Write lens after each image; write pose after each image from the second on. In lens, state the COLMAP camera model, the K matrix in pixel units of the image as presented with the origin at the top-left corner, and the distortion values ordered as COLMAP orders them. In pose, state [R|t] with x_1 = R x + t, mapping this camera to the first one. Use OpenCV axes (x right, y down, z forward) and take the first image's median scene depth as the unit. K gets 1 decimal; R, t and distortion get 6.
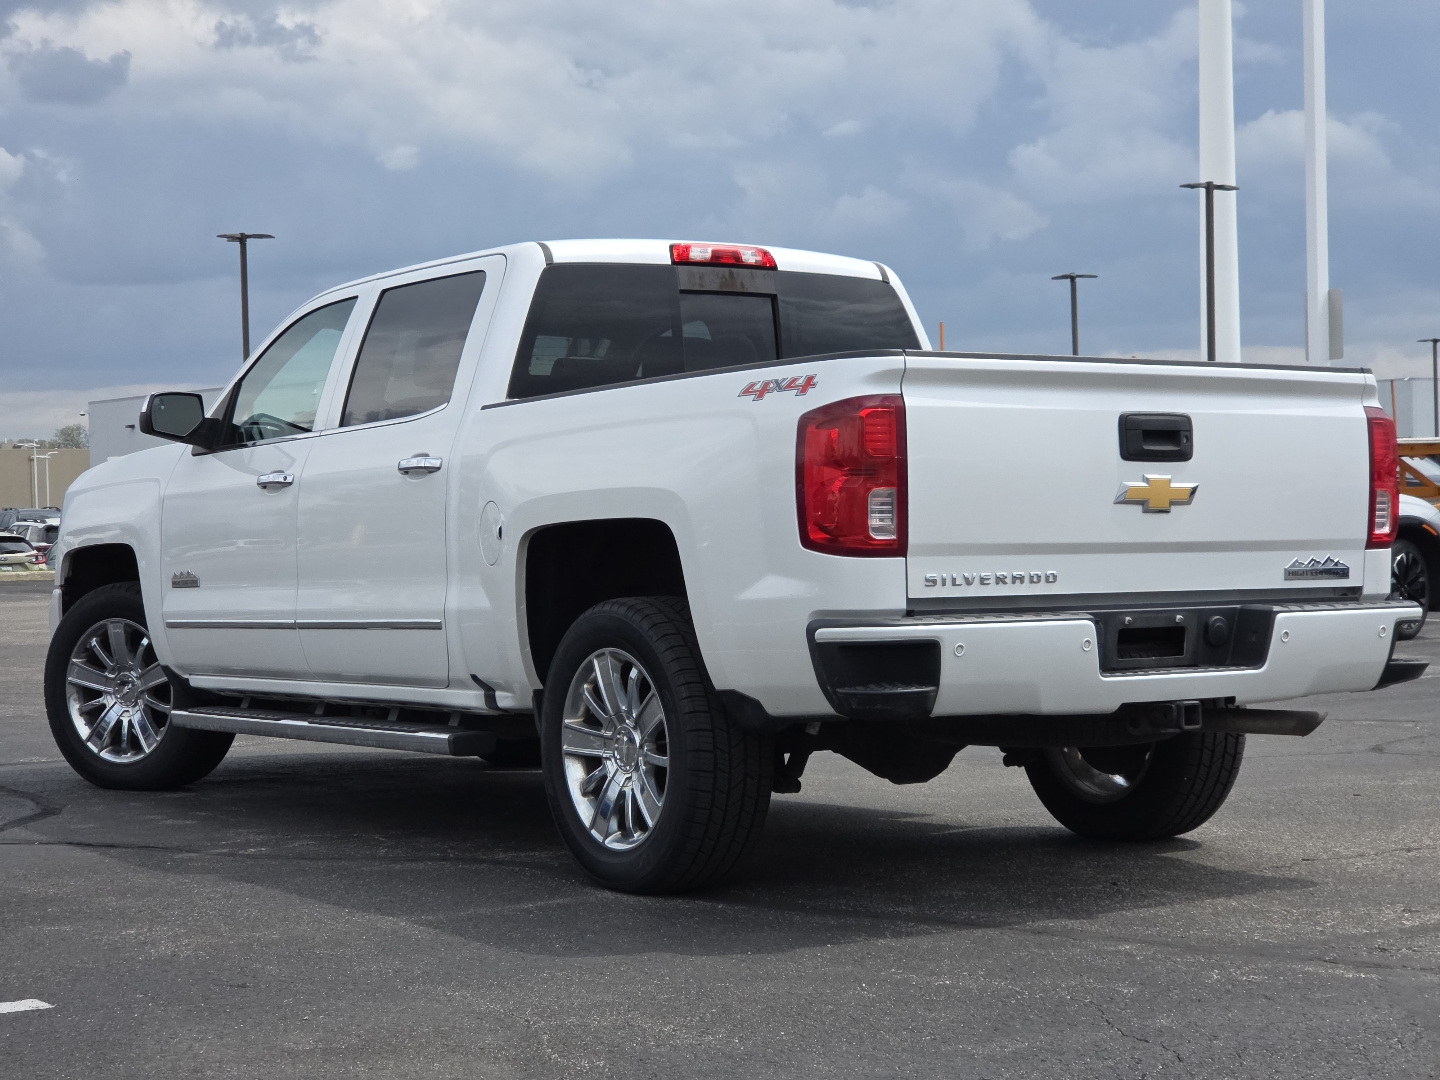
lens RADIAL K [[2759.1, 0, 720.0], [0, 2759.1, 540.0], [0, 0, 1]] dist [-0.513190, 6.416173]
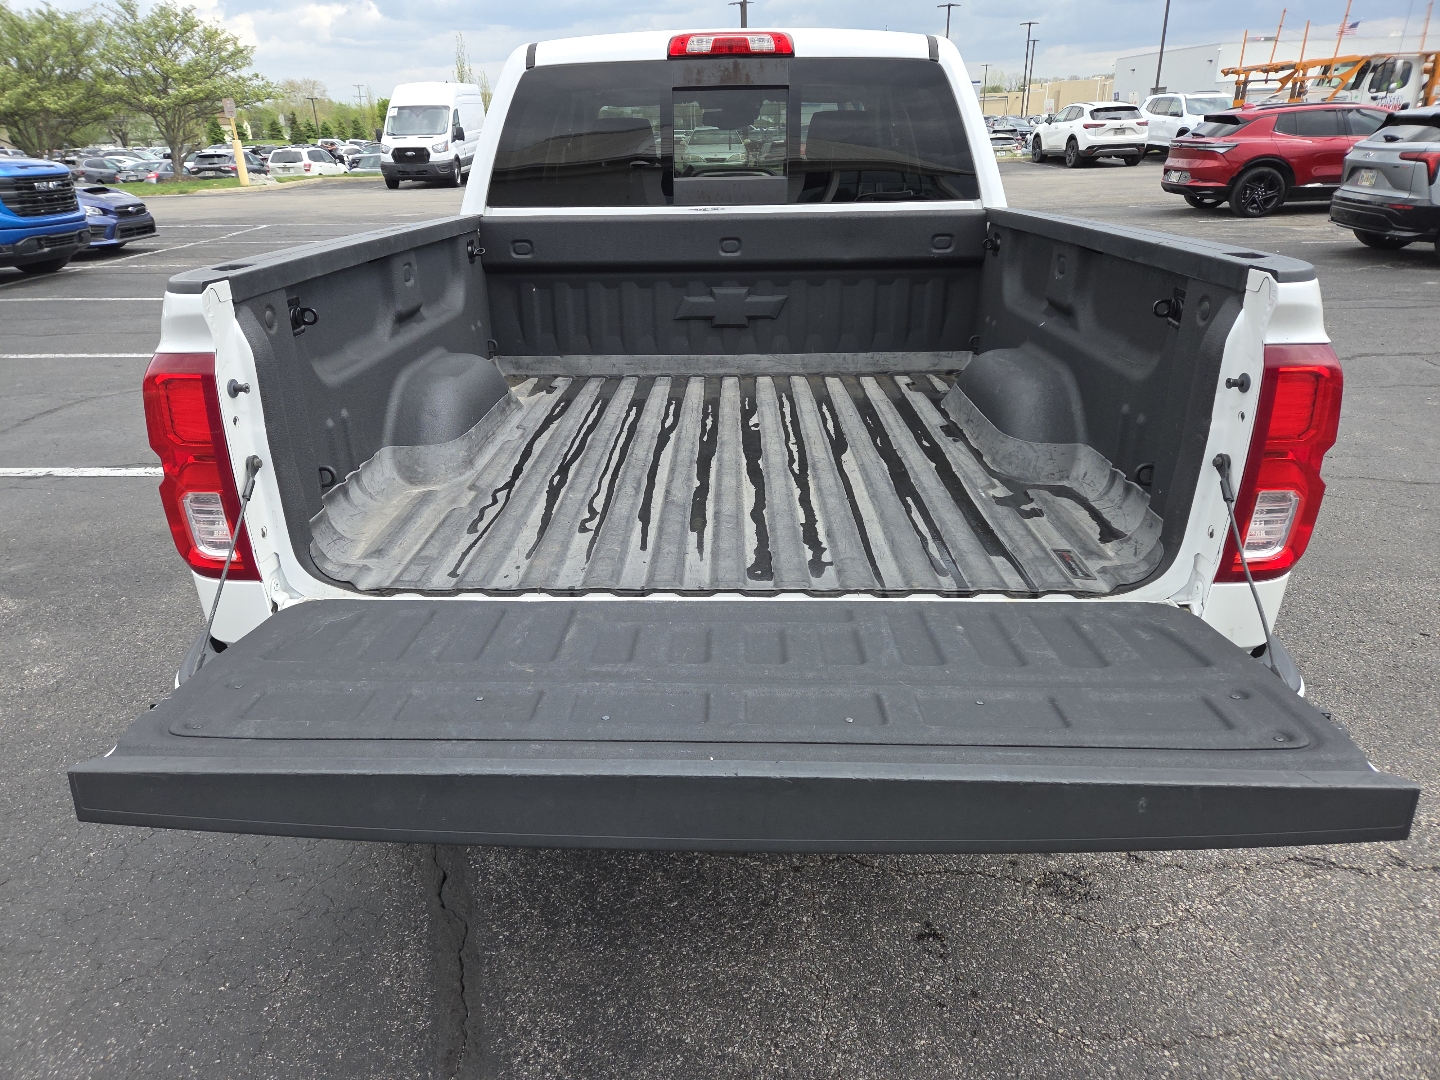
lens RADIAL K [[976.5, 0, 686.9], [0, 976.5, 534.3], [0, 0, 1]] dist [0.059727, -0.068021]
pose [[0.807748, 0.222762, -0.545821, 0.274481], [0.006580, 0.922396, 0.386189, -0.096288], [0.589492, -0.315535, 0.743597, 0.824158]]
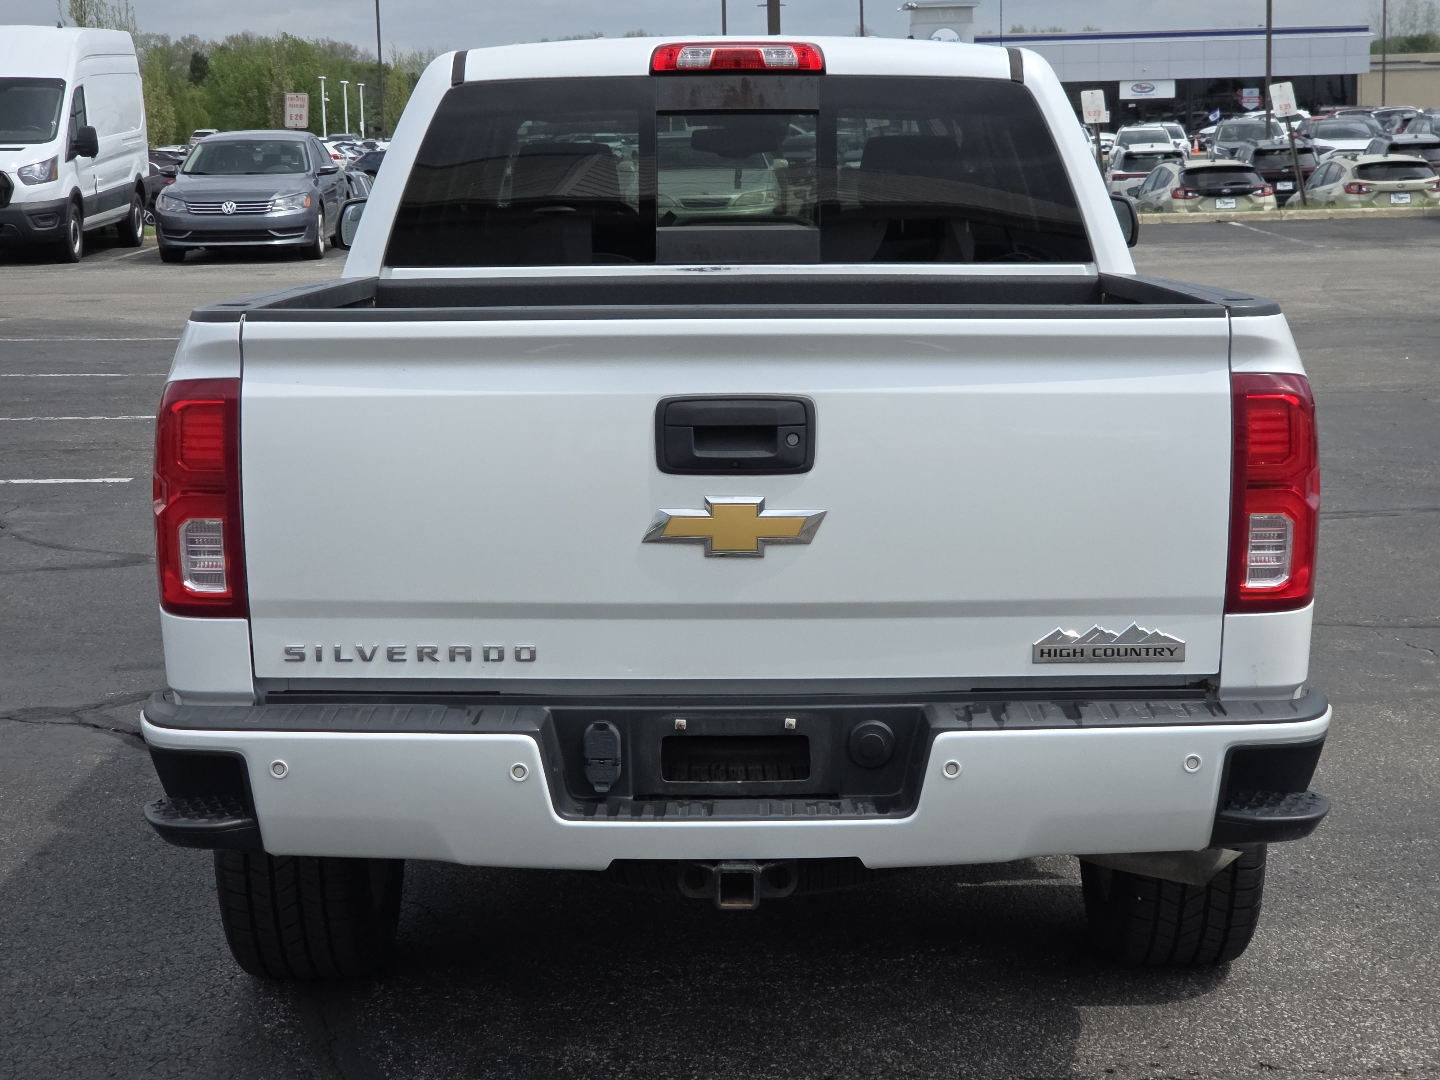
lens RADIAL K [[2759.1, 0, 720.0], [0, 2759.1, 540.0], [0, 0, 1]] dist [-0.513190, 6.416173]
pose [[0.827352, 0.089026, -0.554583, 0.501601], [-0.003173, 0.988084, 0.153880, -0.109483], [0.561674, -0.125553, 0.817776, 0.484940]]
